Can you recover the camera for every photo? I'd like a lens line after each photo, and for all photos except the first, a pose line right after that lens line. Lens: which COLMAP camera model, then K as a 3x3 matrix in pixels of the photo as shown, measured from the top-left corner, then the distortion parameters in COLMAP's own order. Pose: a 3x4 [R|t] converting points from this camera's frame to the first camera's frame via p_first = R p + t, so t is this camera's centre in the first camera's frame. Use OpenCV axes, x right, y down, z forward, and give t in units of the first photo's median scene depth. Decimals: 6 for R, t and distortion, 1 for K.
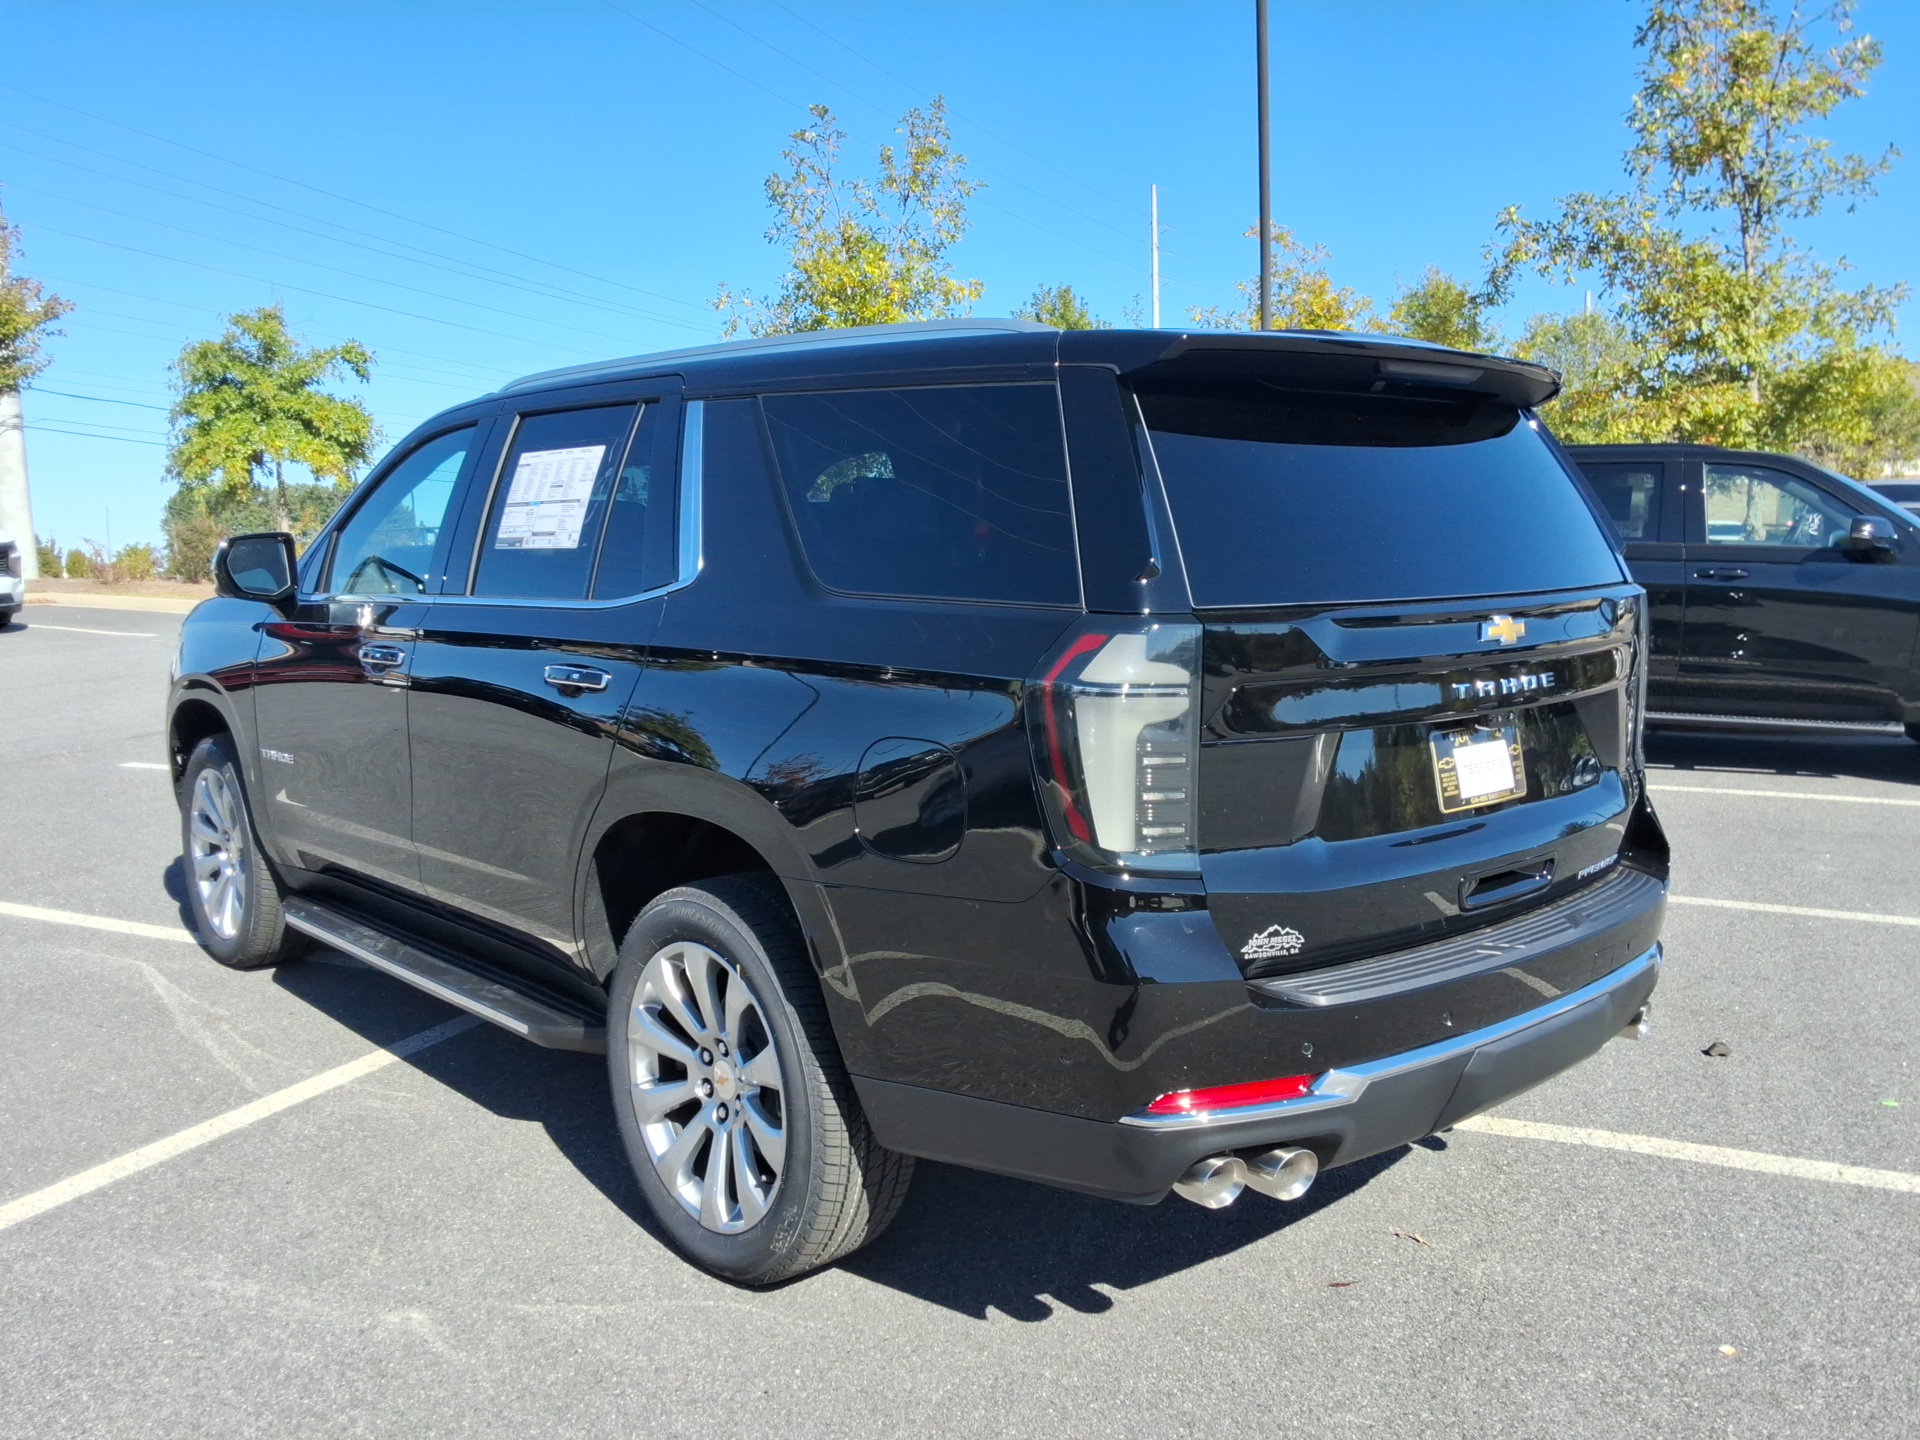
lens RADIAL K [[1542.6, 0, 978.5], [0, 1542.6, 722.8], [0, 0, 1]] dist [0.076663, -0.117227]
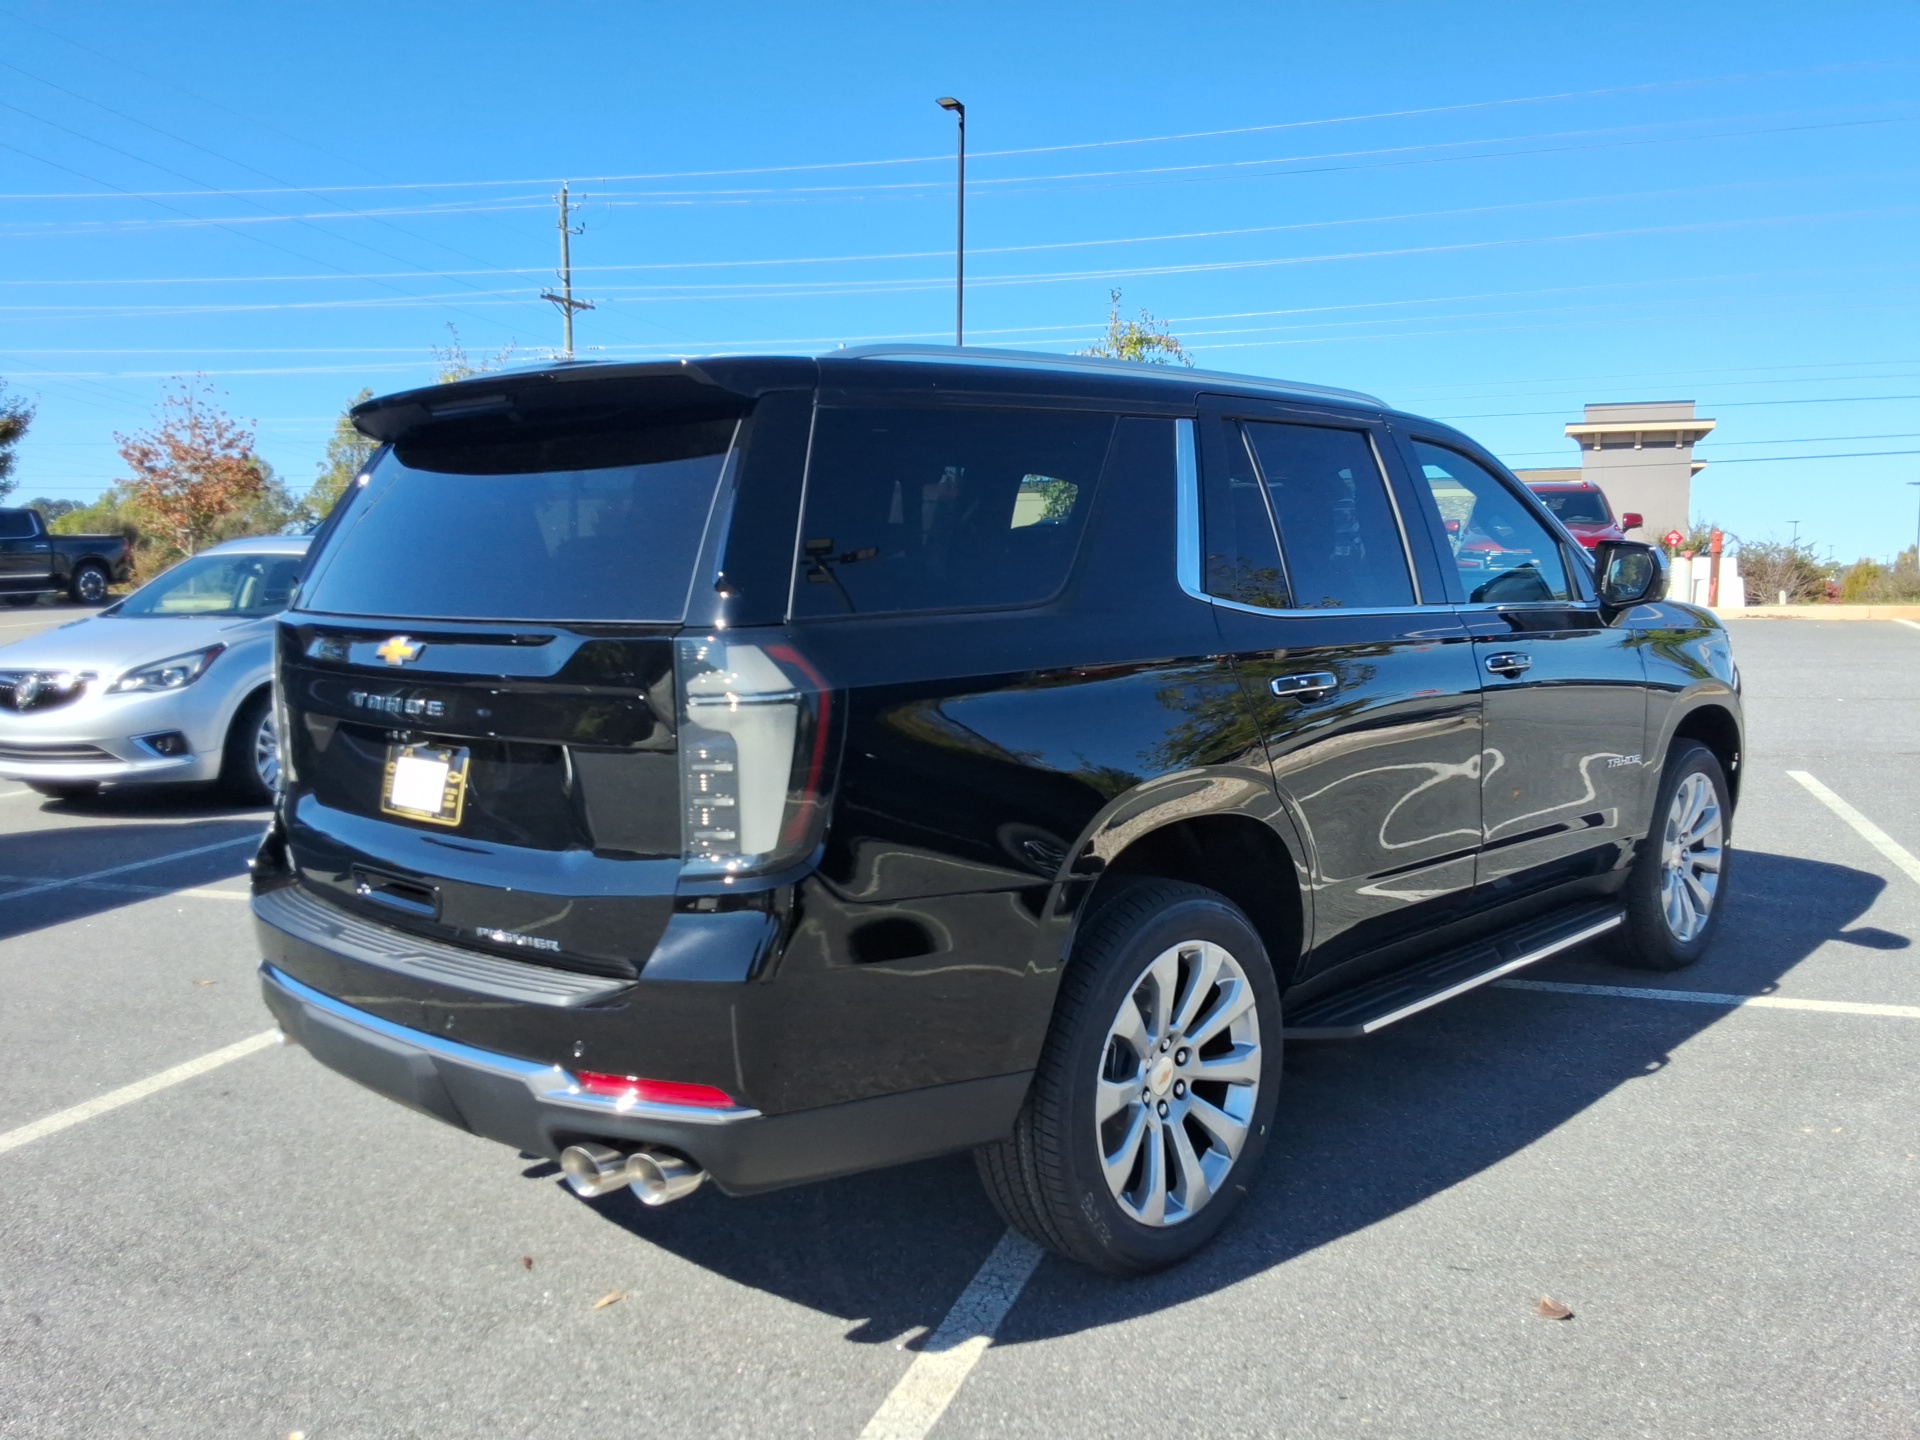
lens RADIAL K [[1542.6, 0, 980.0], [0, 1542.6, 726.3], [0, 0, 1]] dist [0.076663, -0.117227]
pose [[0.082809, 0.109484, -0.990533, 1.289144], [-0.110027, 0.988875, 0.100103, -0.143621], [0.990473, 0.100696, 0.093934, 1.185025]]
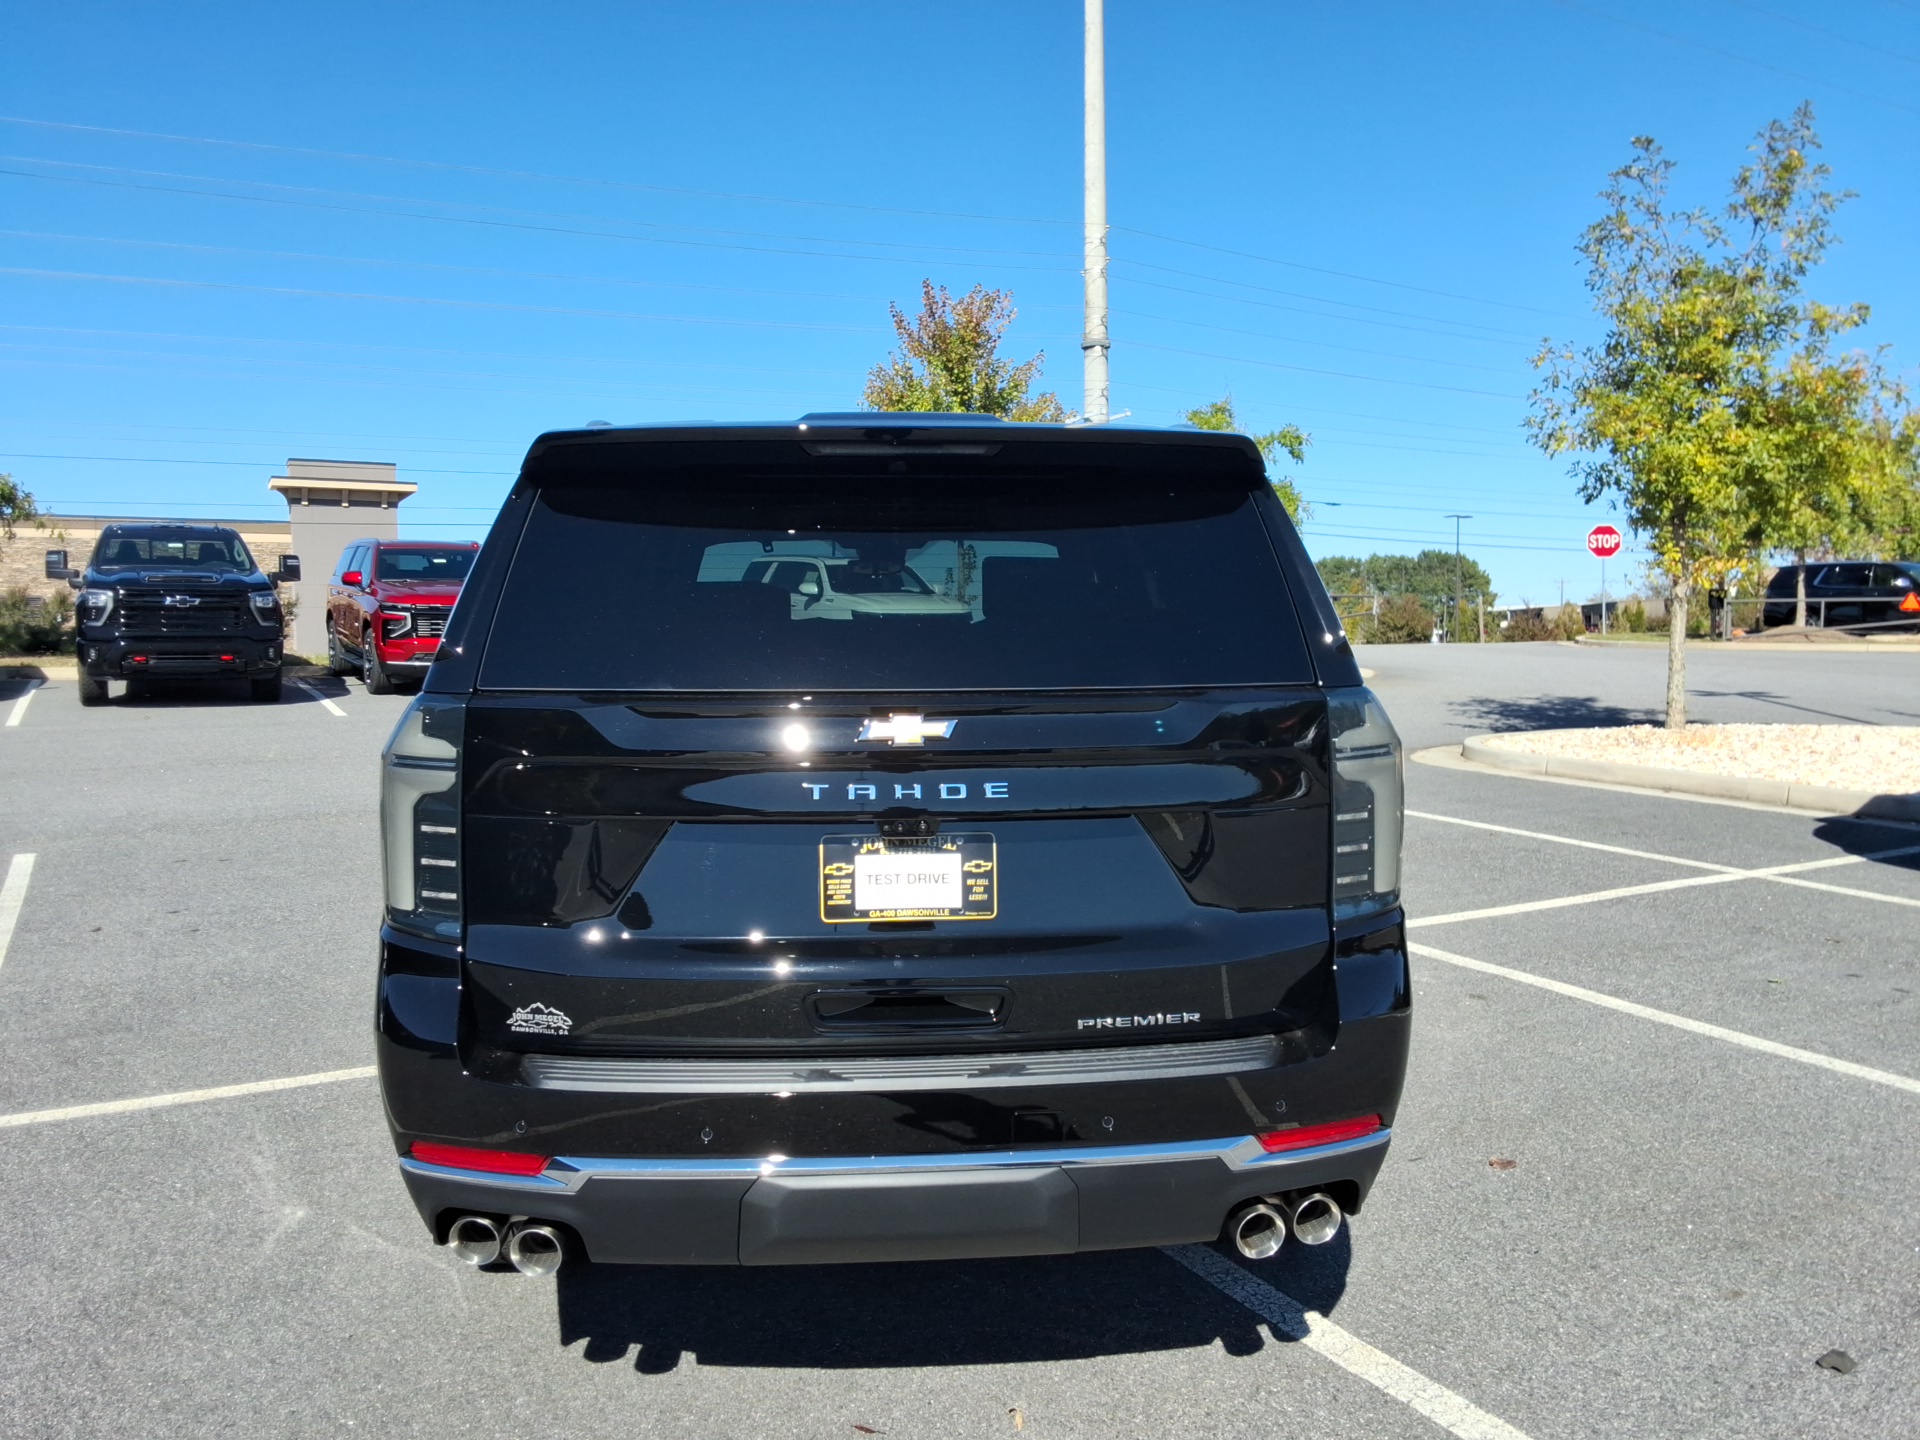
lens RADIAL K [[1542.6, 0, 963.6], [0, 1542.6, 718.8], [0, 0, 1]] dist [0.076663, -0.117227]
pose [[0.782671, 0.047219, -0.620642, 0.842935], [-0.075347, 0.996973, -0.019167, -0.046664], [0.617858, 0.061765, 0.783860, 0.290511]]
